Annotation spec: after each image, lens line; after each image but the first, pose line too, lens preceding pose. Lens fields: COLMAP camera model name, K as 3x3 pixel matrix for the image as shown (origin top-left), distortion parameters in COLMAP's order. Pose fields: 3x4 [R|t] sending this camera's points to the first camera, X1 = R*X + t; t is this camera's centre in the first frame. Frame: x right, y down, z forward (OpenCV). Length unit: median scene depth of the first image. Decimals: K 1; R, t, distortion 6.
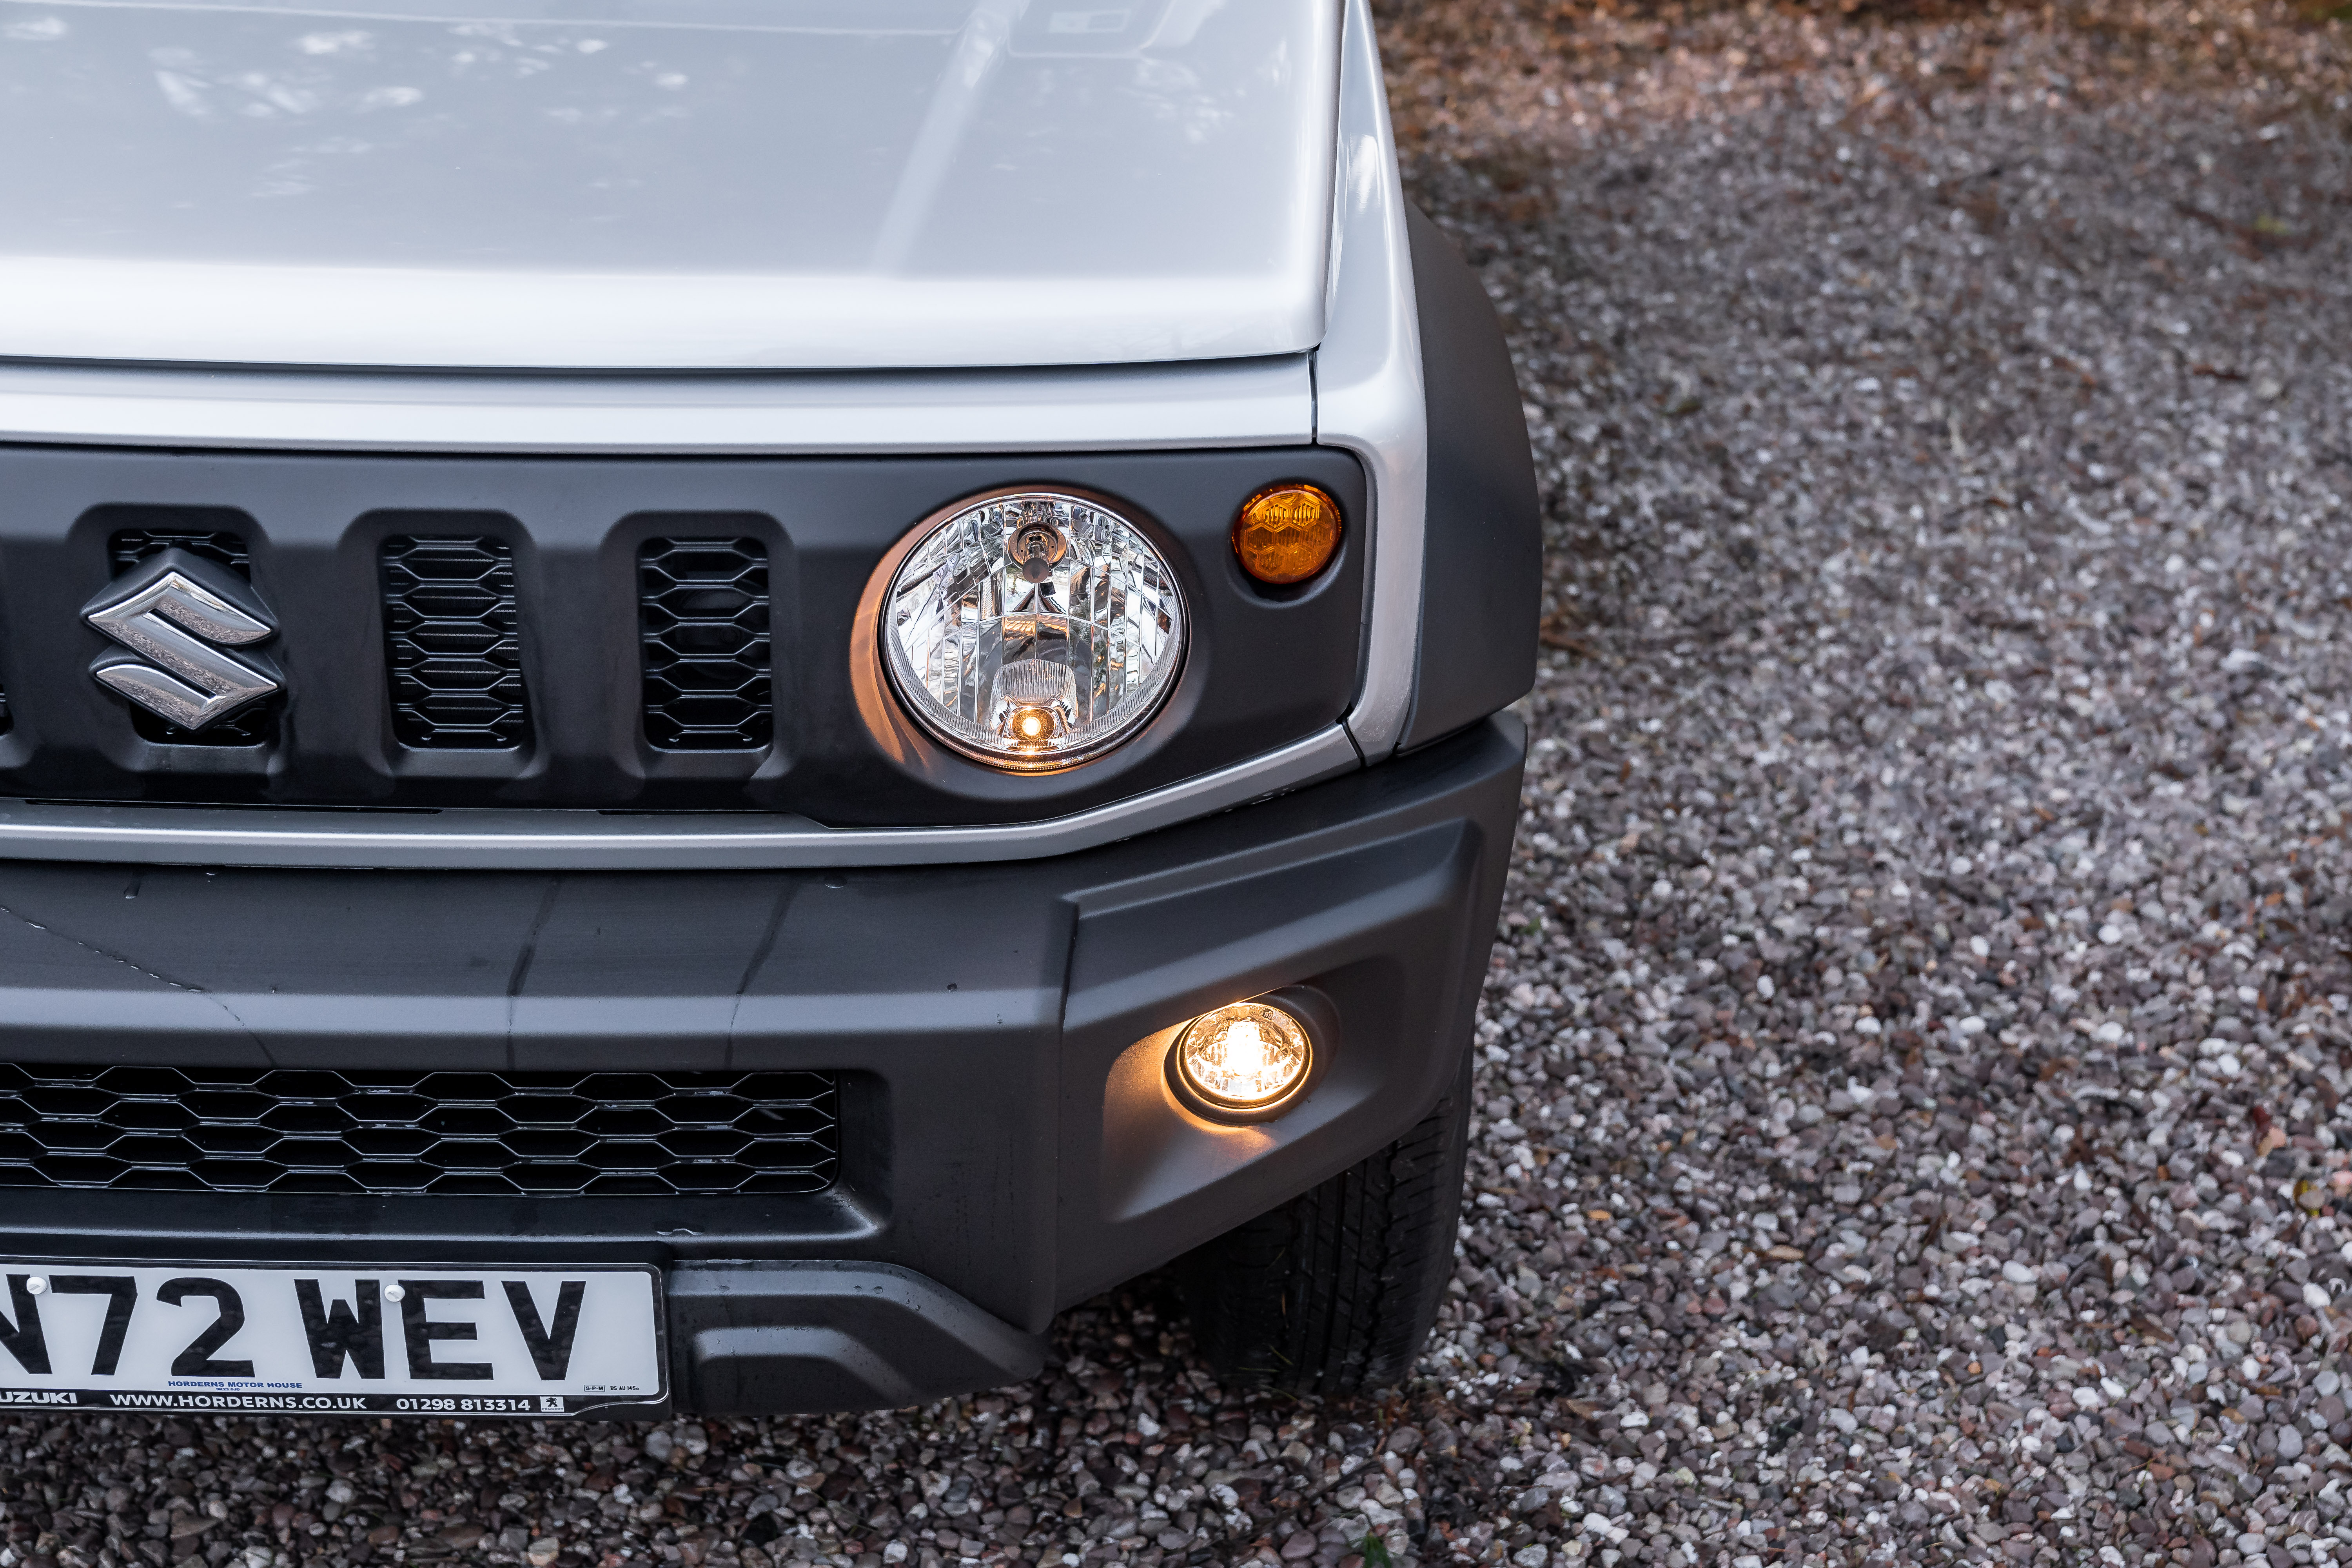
lens RADIAL K [[3077.8, 0, 1153.0], [0, 3077.8, 757.3], [0, 0, 1]] dist [-0.006247, 0.033864]
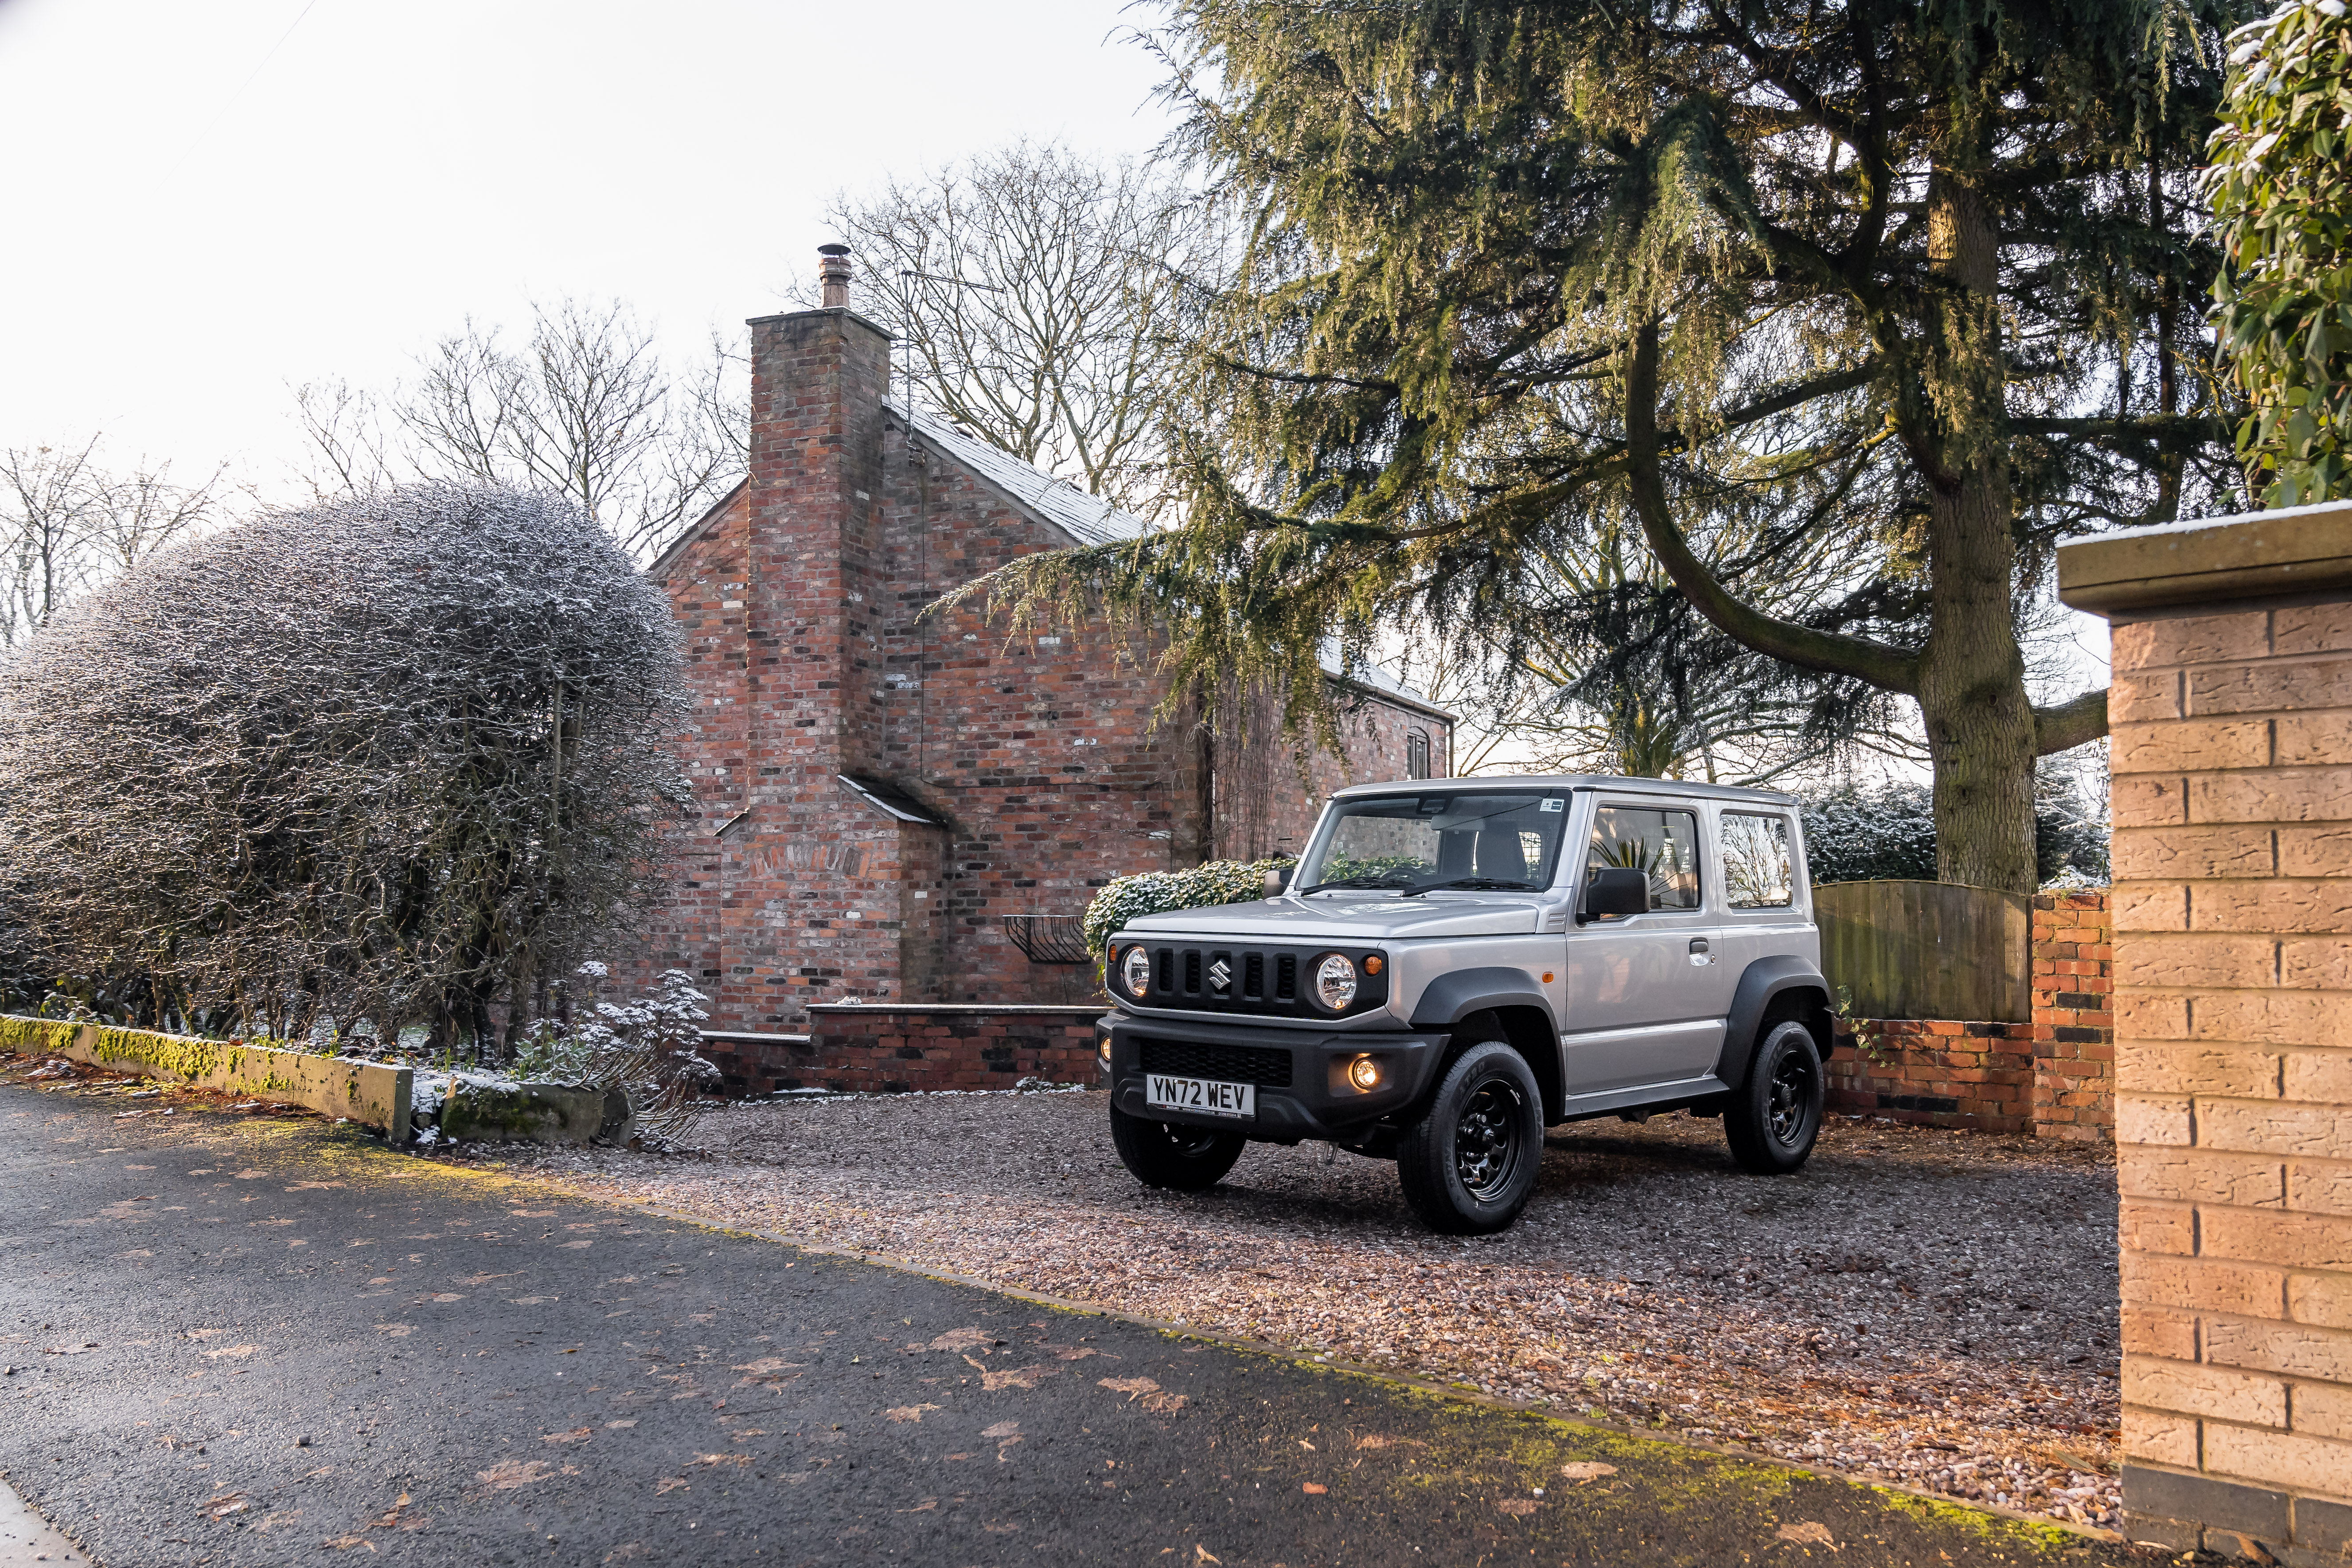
lens RADIAL K [[1814.2, 0, 1265.8], [0, 1814.2, 841.1], [0, 0, 1]] dist [-0.030671, 0.000091]
pose [[0.731853, -0.047723, -0.679789, 1.207512], [-0.327130, 0.850489, -0.411892, 0.649283], [0.597810, 0.523824, 0.606821, -0.700268]]
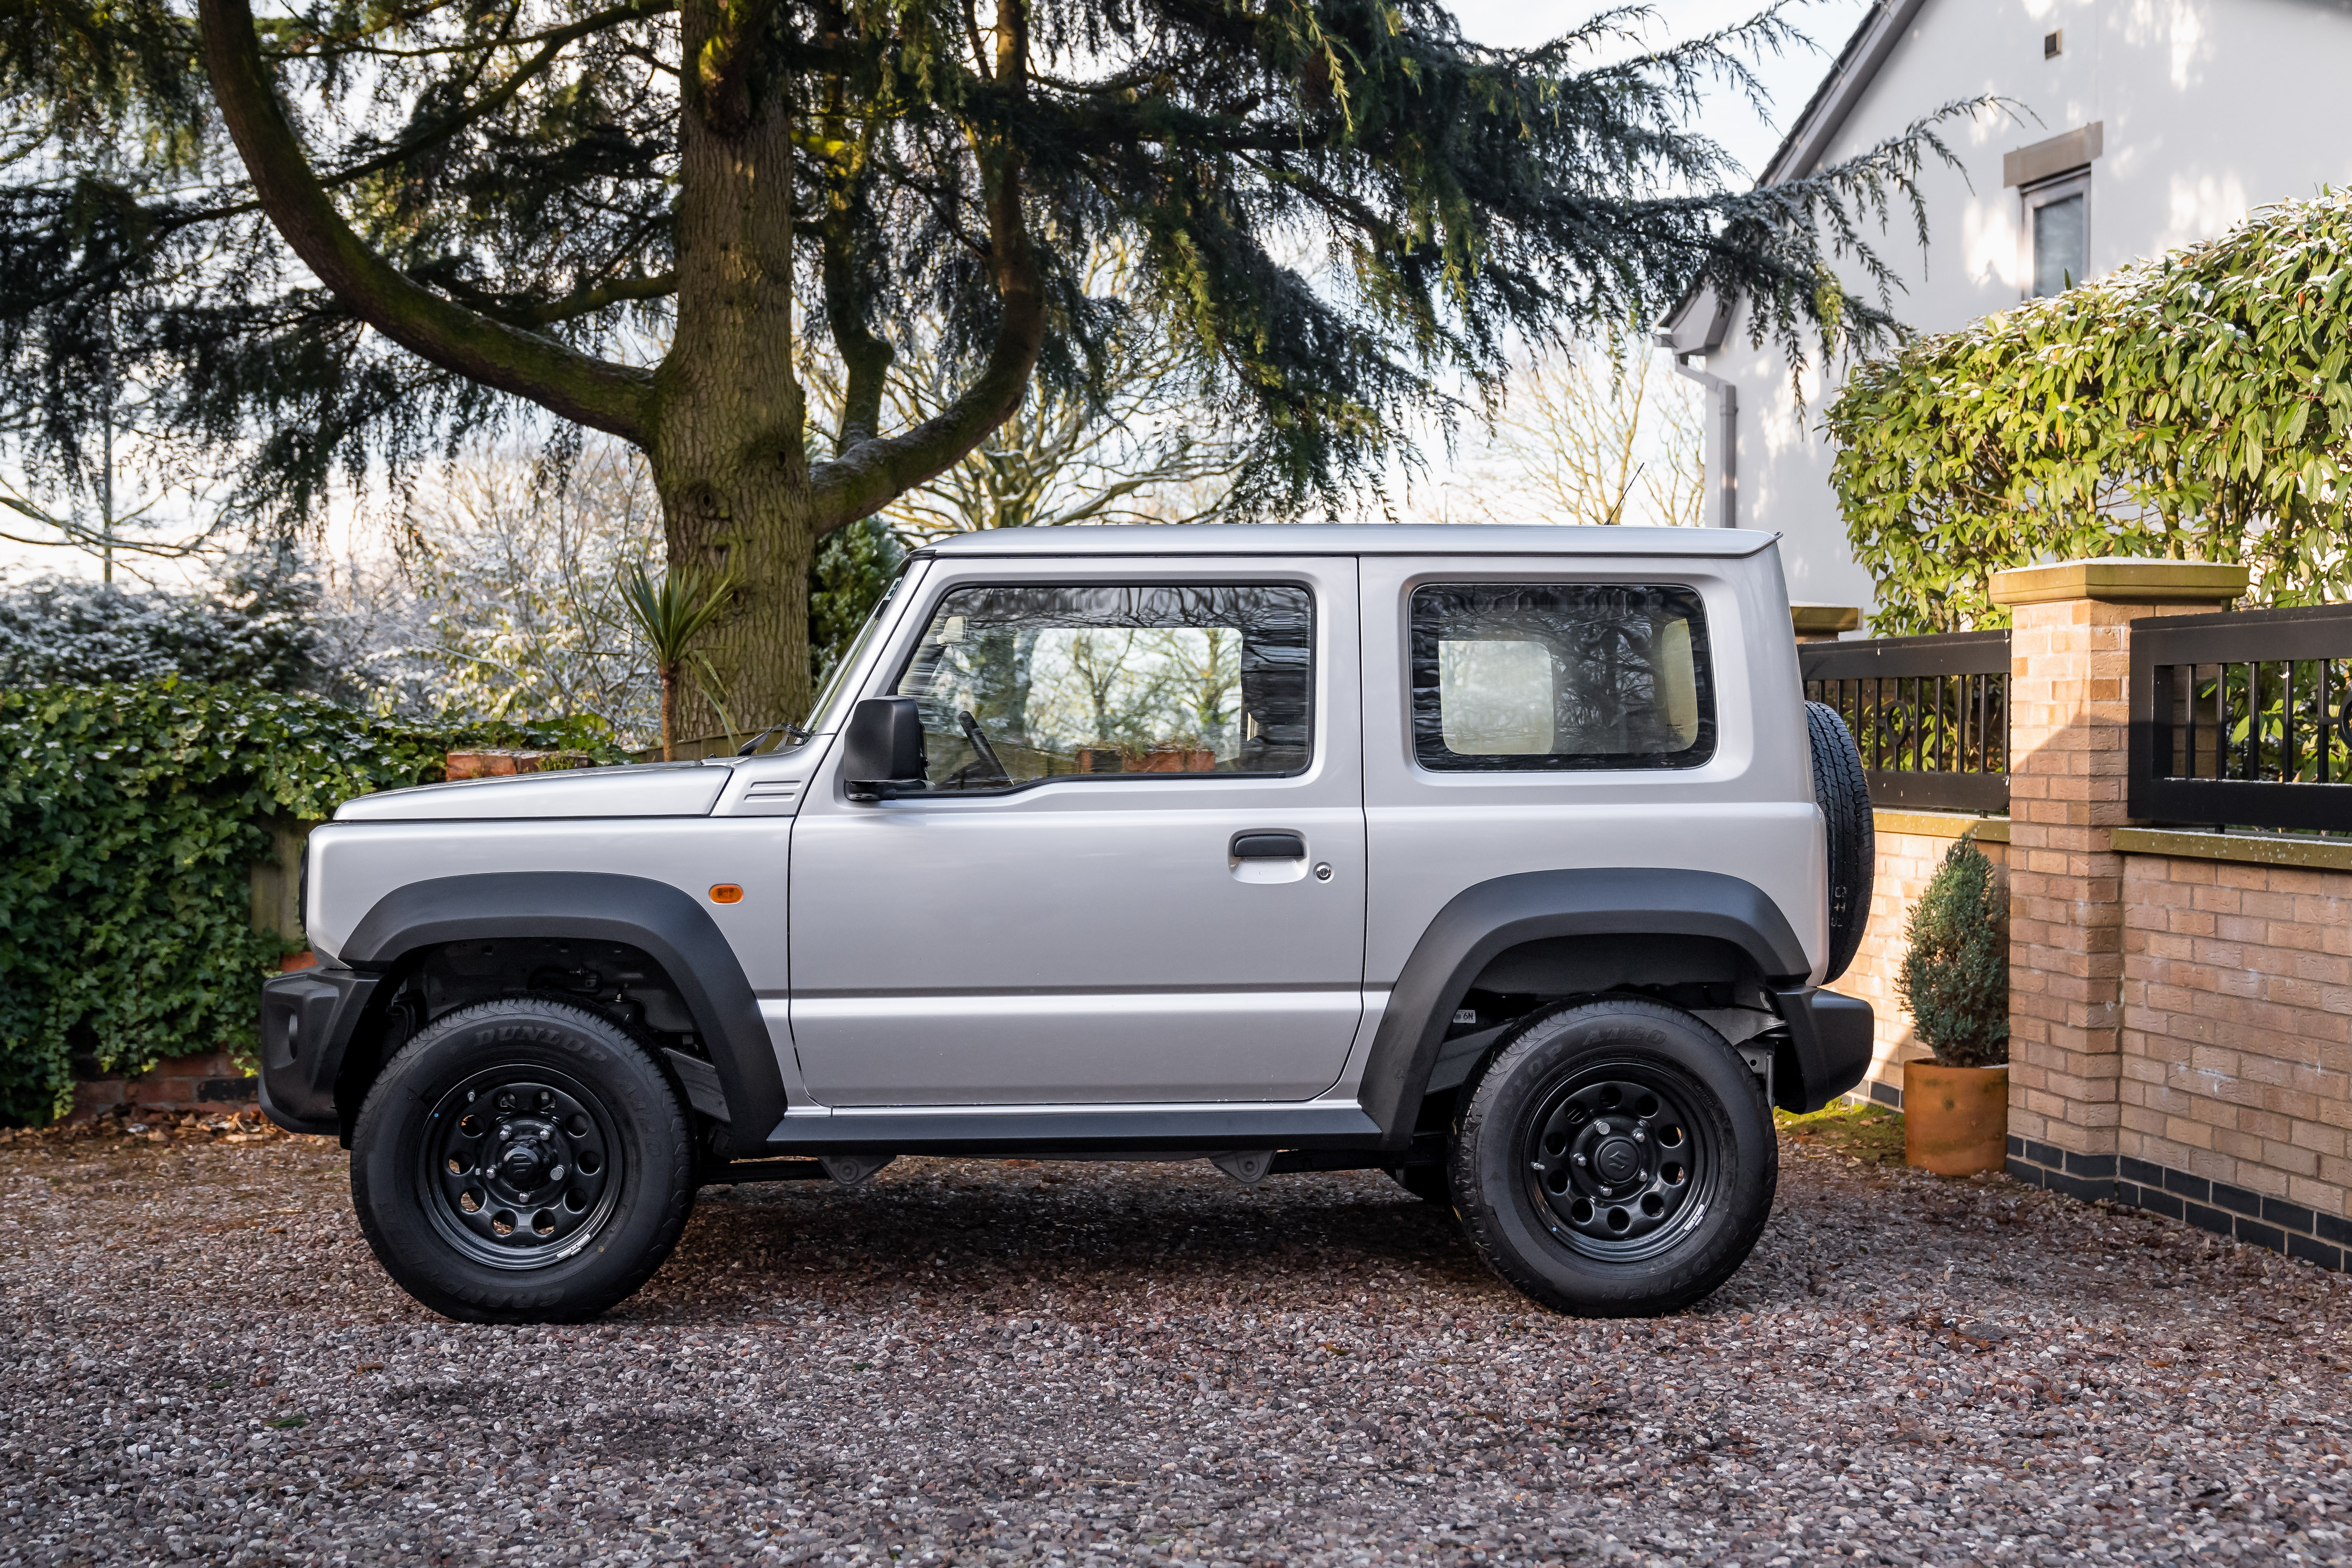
lens RADIAL K [[2491.4, 0, 1165.4], [0, 2491.4, 759.2], [0, 0, 1]] dist [0.000715, -0.006923]
pose [[0.984838, -0.024152, 0.171785, -0.343498], [0.107322, 0.862834, -0.493963, 0.485439], [-0.136292, 0.504910, 0.852344, -0.485724]]
